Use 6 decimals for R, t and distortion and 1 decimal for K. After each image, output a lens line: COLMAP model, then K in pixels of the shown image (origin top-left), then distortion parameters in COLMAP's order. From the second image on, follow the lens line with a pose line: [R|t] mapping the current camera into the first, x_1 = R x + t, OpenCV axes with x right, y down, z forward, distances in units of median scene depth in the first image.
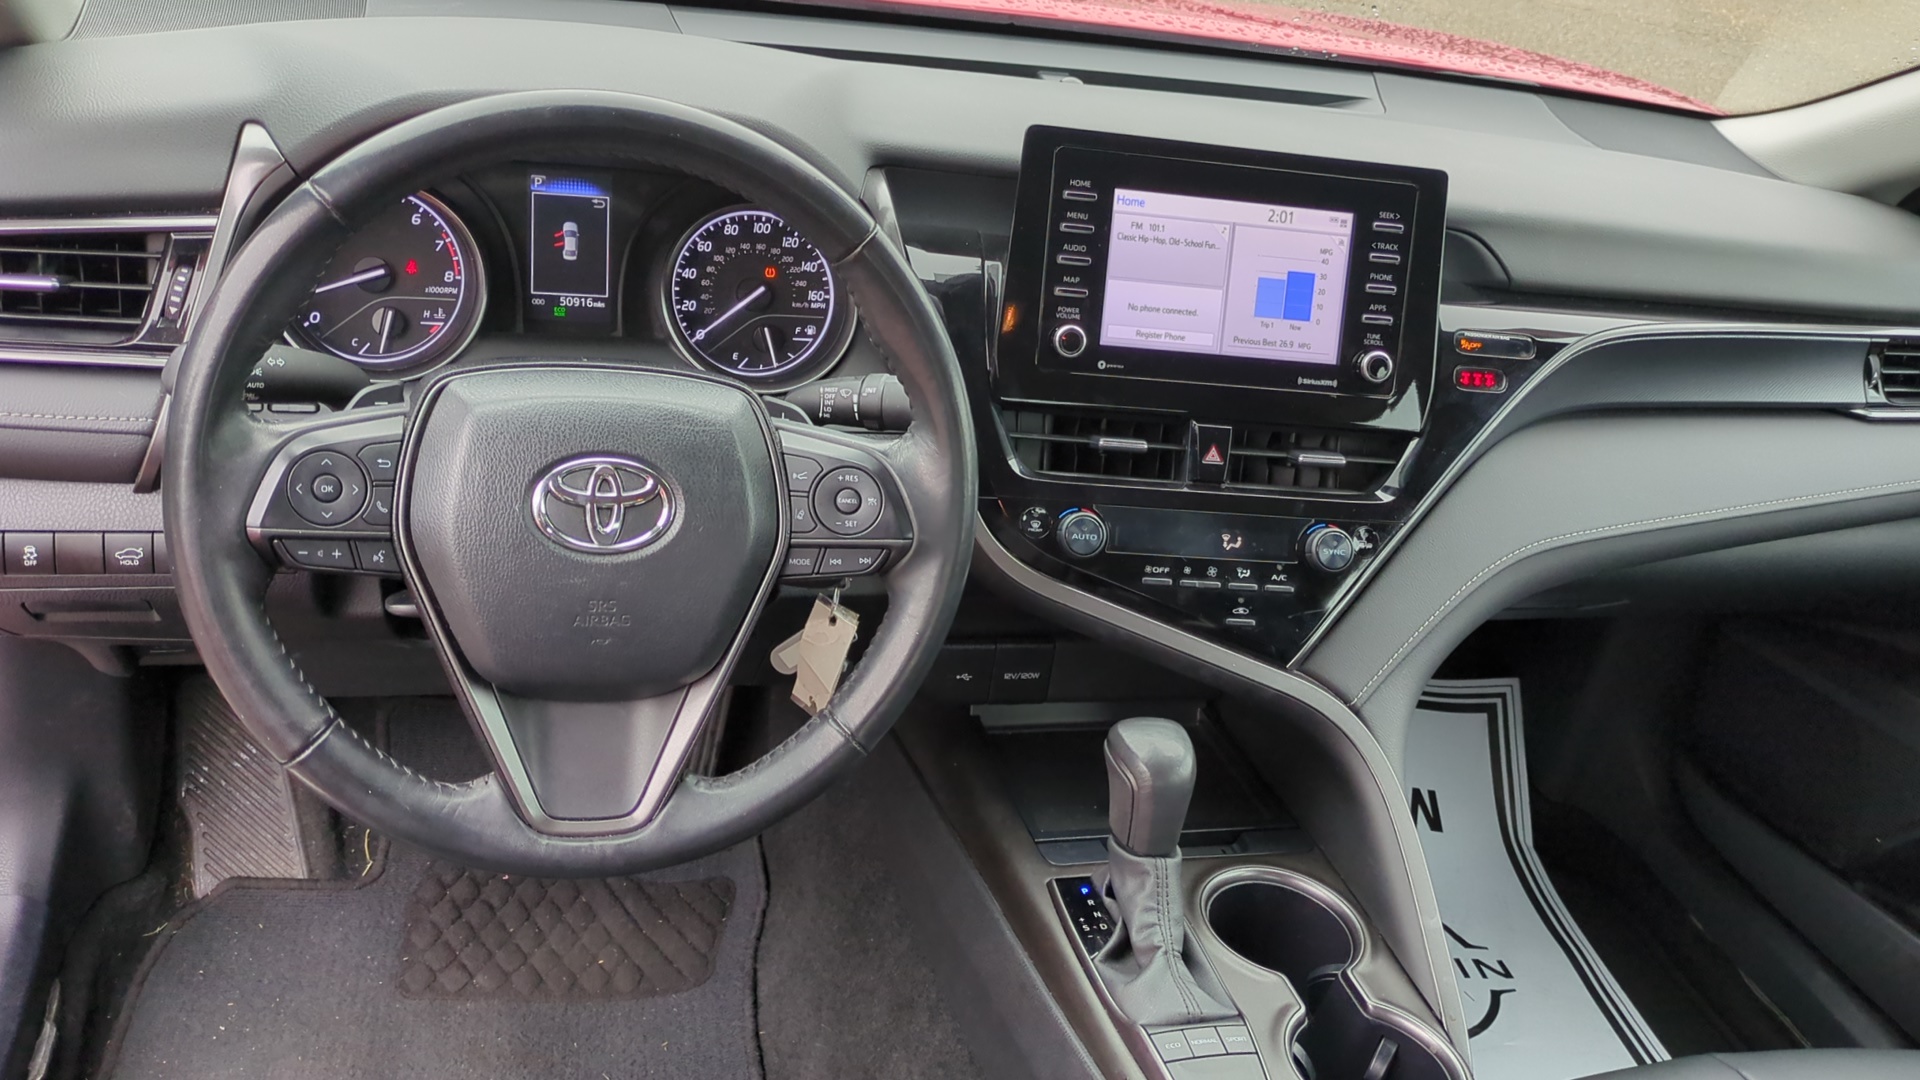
lens RADIAL K [[1651.4, 0, 960.5], [0, 1651.4, 532.0], [0, 0, 1]] dist [0.027457, -0.005320]
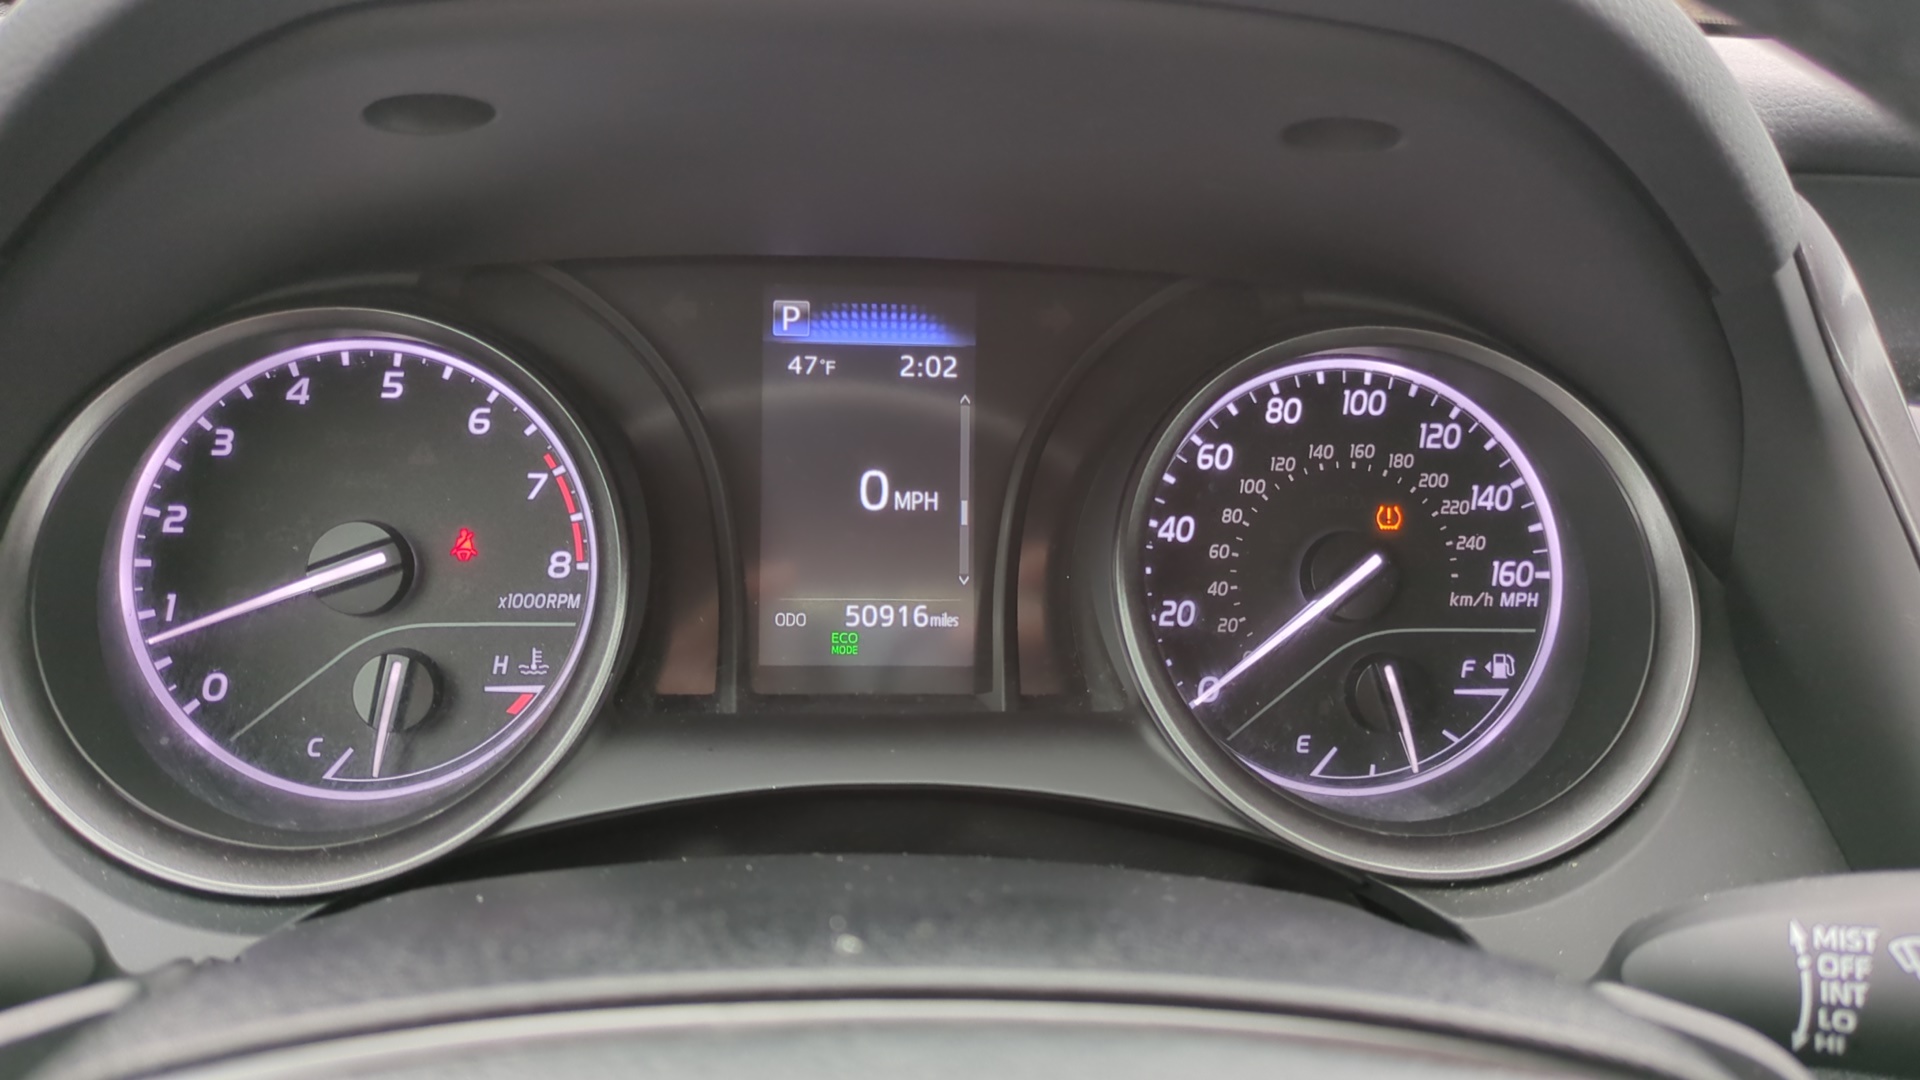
lens RADIAL K [[1651.4, 0, 958.6], [0, 1651.4, 551.5], [0, 0, 1]] dist [0.027457, -0.005320]
pose [[0.975047, -0.045985, -0.217184, -0.130945], [0.009995, 0.986412, -0.163984, -0.090122], [0.221774, 0.157722, 0.962258, 0.627172]]
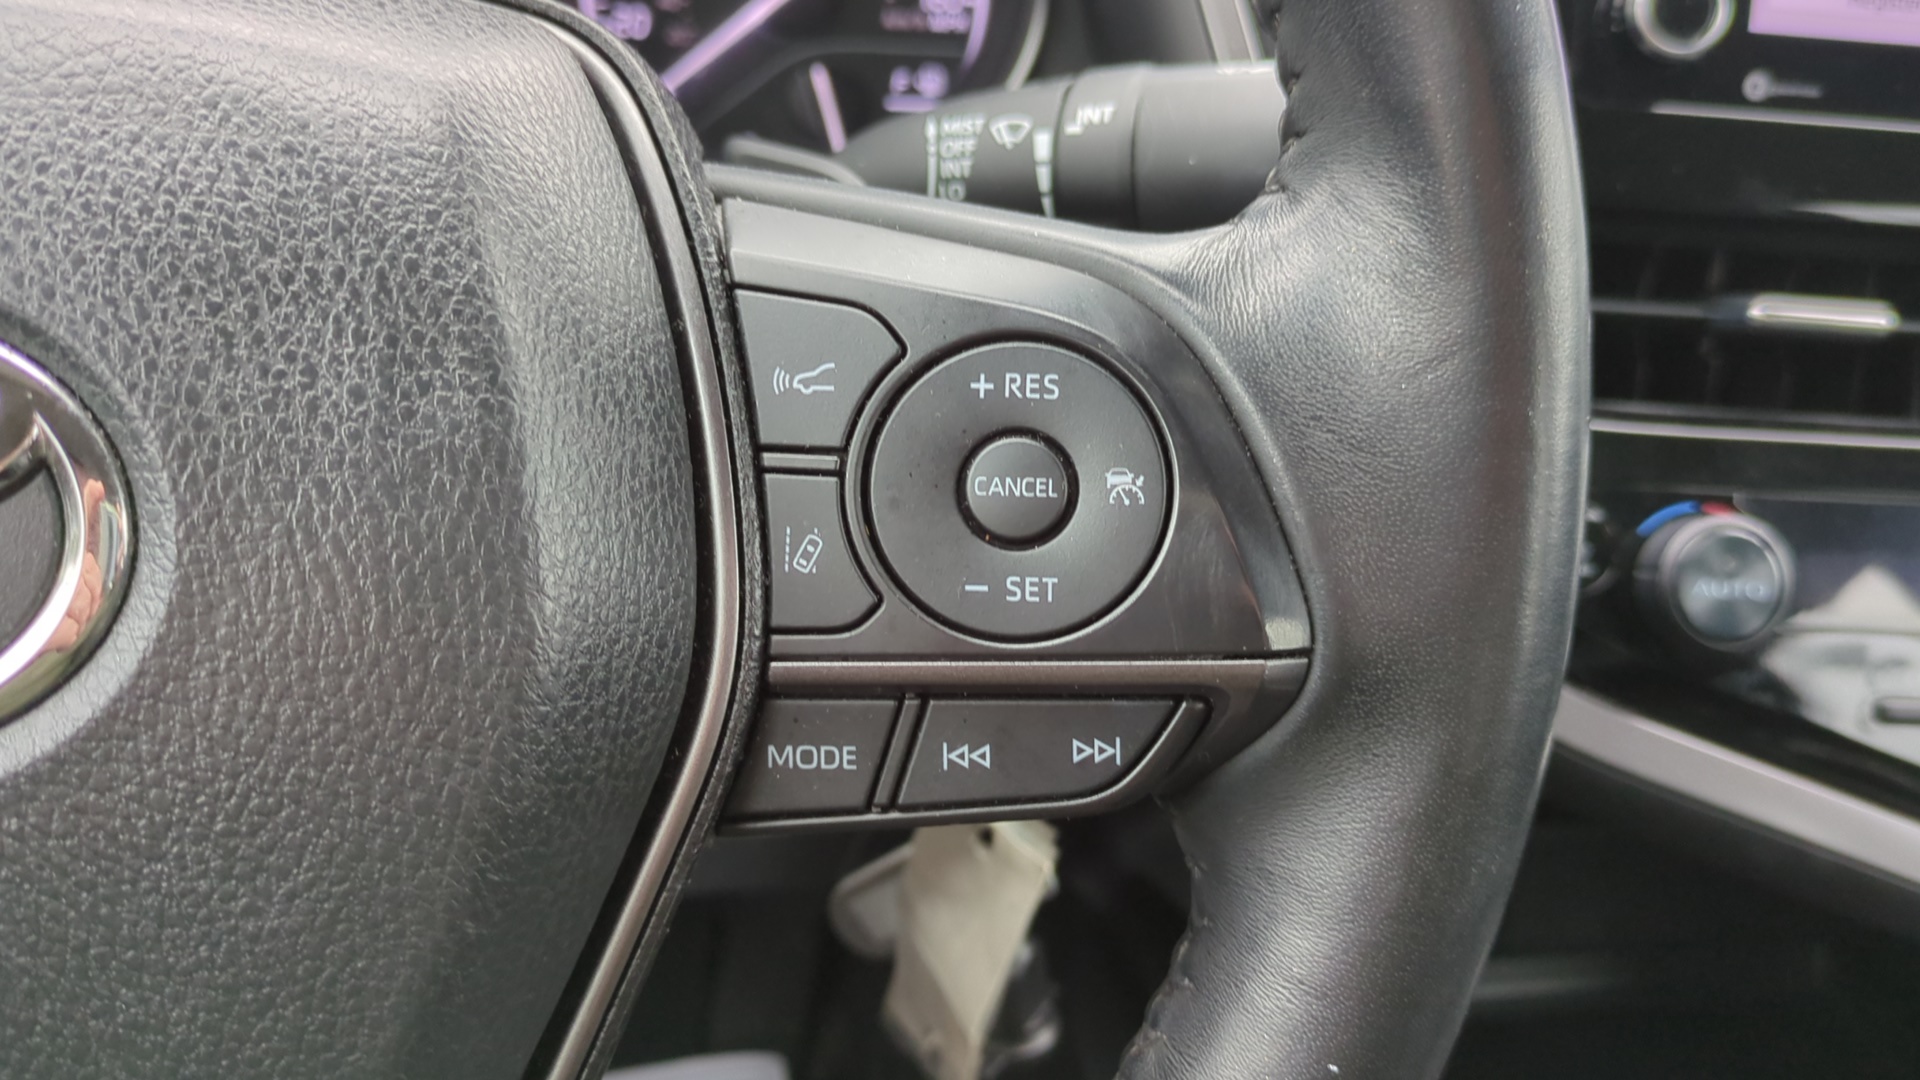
lens RADIAL K [[1651.4, 0, 962.7], [0, 1651.4, 537.7], [0, 0, 1]] dist [0.027457, -0.005320]
pose [[0.993639, -0.014247, -0.111708, -0.039543], [0.014451, 0.999895, 0.001019, -0.009654], [0.111682, -0.002627, 0.993741, 0.606665]]
